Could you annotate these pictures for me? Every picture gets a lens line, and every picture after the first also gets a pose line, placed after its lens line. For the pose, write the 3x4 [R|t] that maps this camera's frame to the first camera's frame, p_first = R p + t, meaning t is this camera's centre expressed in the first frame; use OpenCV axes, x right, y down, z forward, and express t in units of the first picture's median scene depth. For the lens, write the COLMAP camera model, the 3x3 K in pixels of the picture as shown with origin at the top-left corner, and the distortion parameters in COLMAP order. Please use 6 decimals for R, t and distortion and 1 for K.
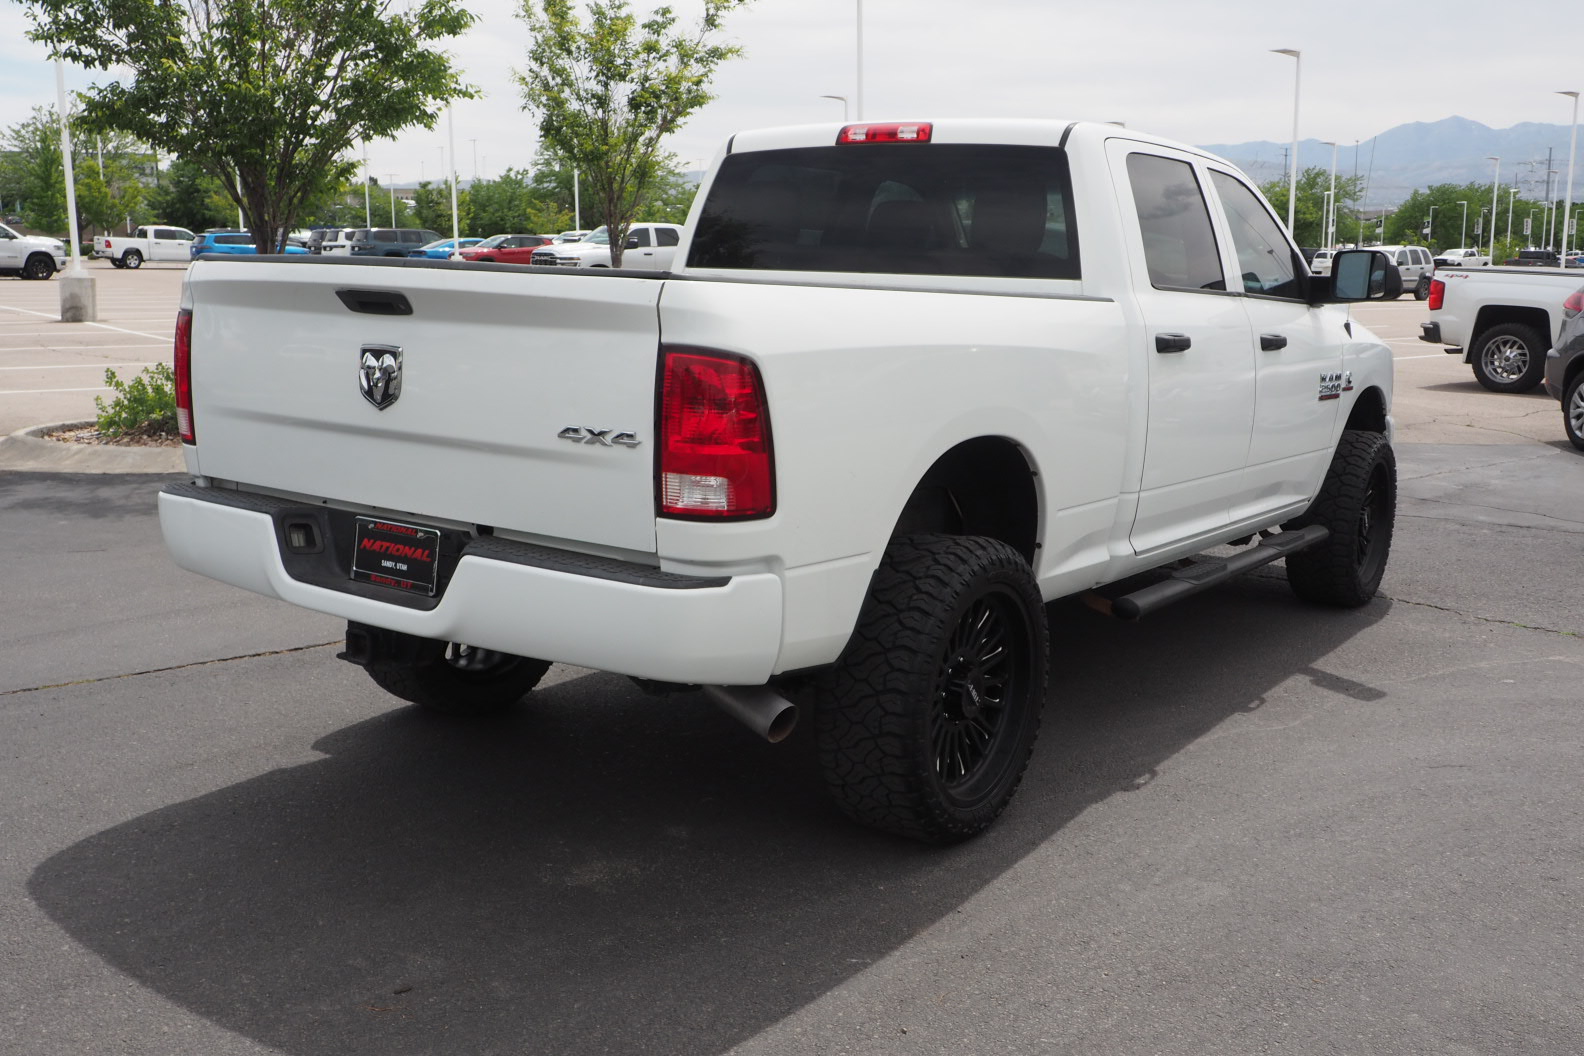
lens RADIAL K [[1533.8, 0, 781.5], [0, 1533.8, 491.7], [0, 0, 1]] dist [-0.009433, -0.001239]
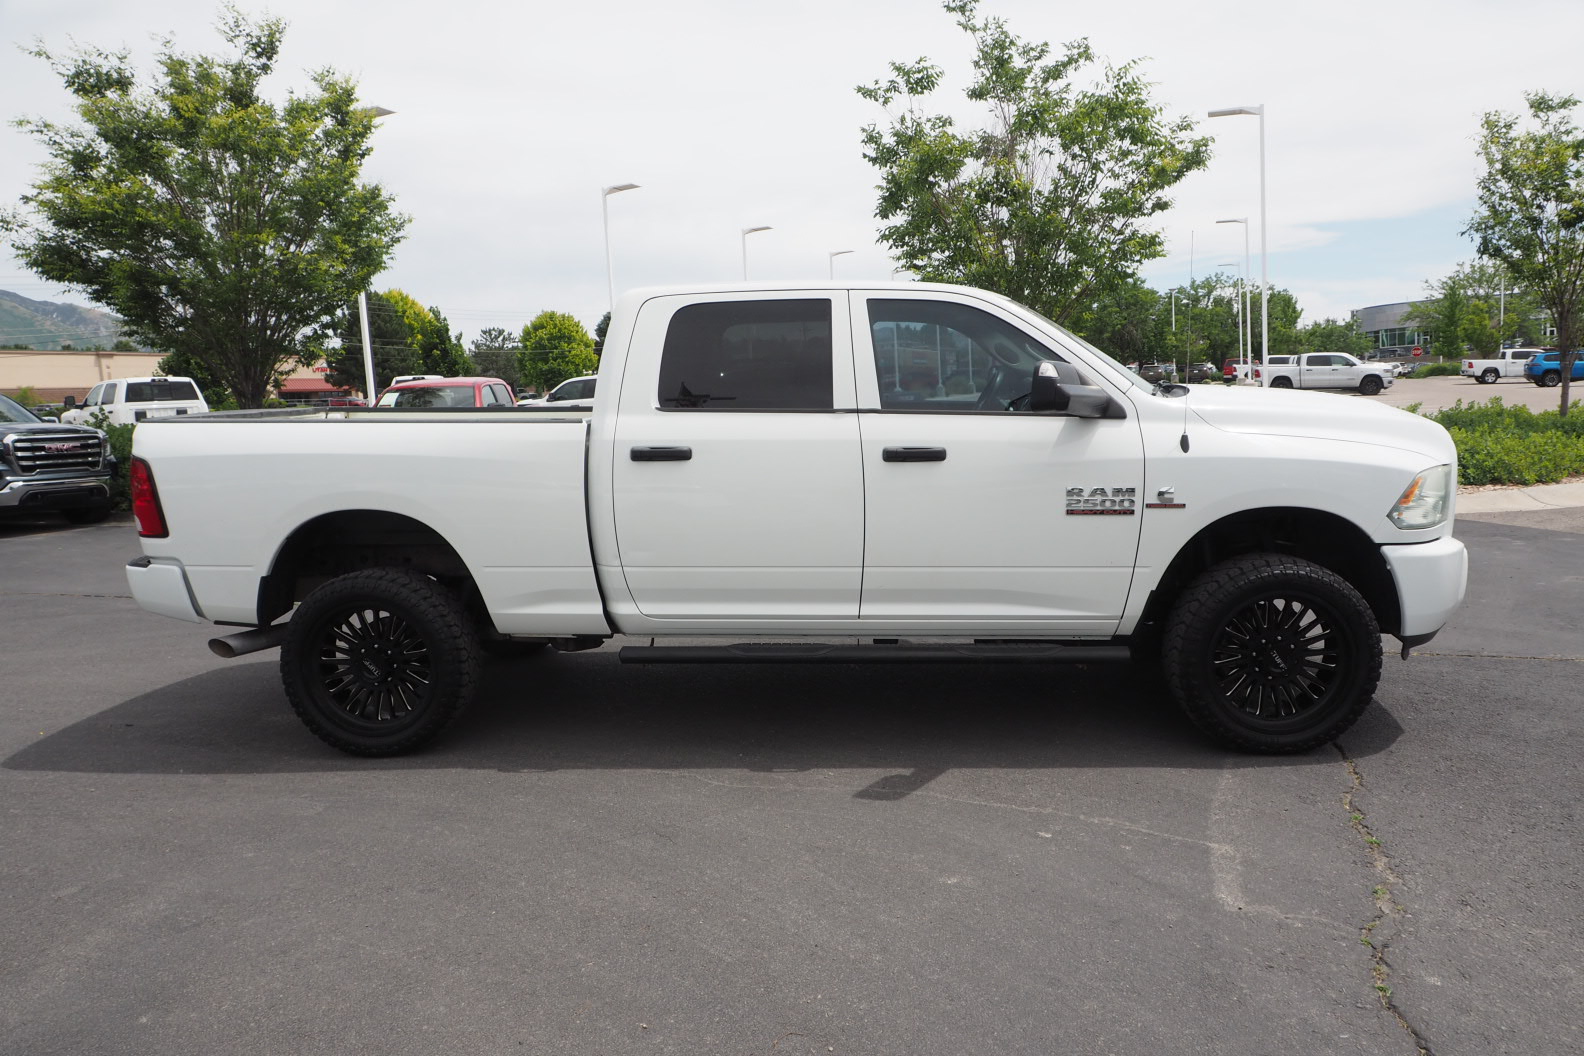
lens RADIAL K [[1129.4, 0, 792.0], [0, 1129.4, 528.0], [0, 0, 1]] dist [-0.040594, -0.005428]
pose [[0.532171, 0.070055, -0.843734, 0.492609], [-0.085806, 0.995902, 0.028569, -0.032257], [0.842277, 0.057194, 0.536001, 0.266286]]
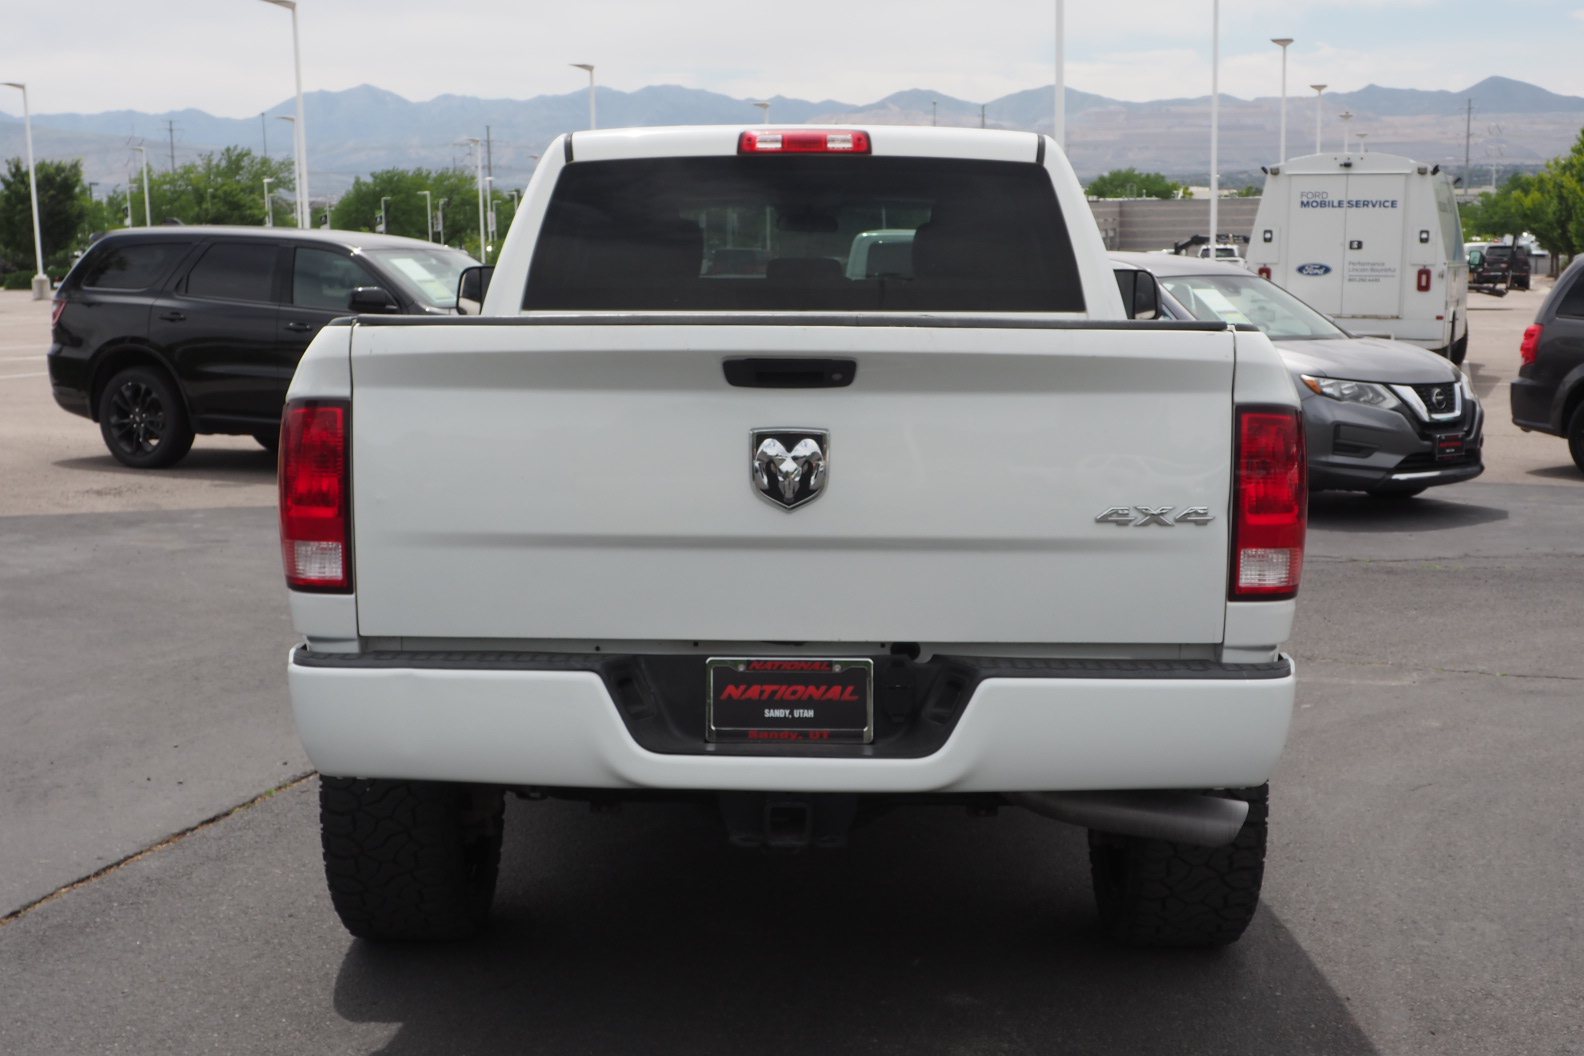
lens RADIAL K [[2044.5, 0, 792.0], [0, 2044.5, 528.0], [0, 0, 1]] dist [-0.000375, -0.019392]
pose [[0.825891, -0.089017, 0.556758, -0.267680], [0.102023, 0.994752, 0.007705, -0.017102], [-0.554522, 0.050439, 0.830639, 0.048140]]
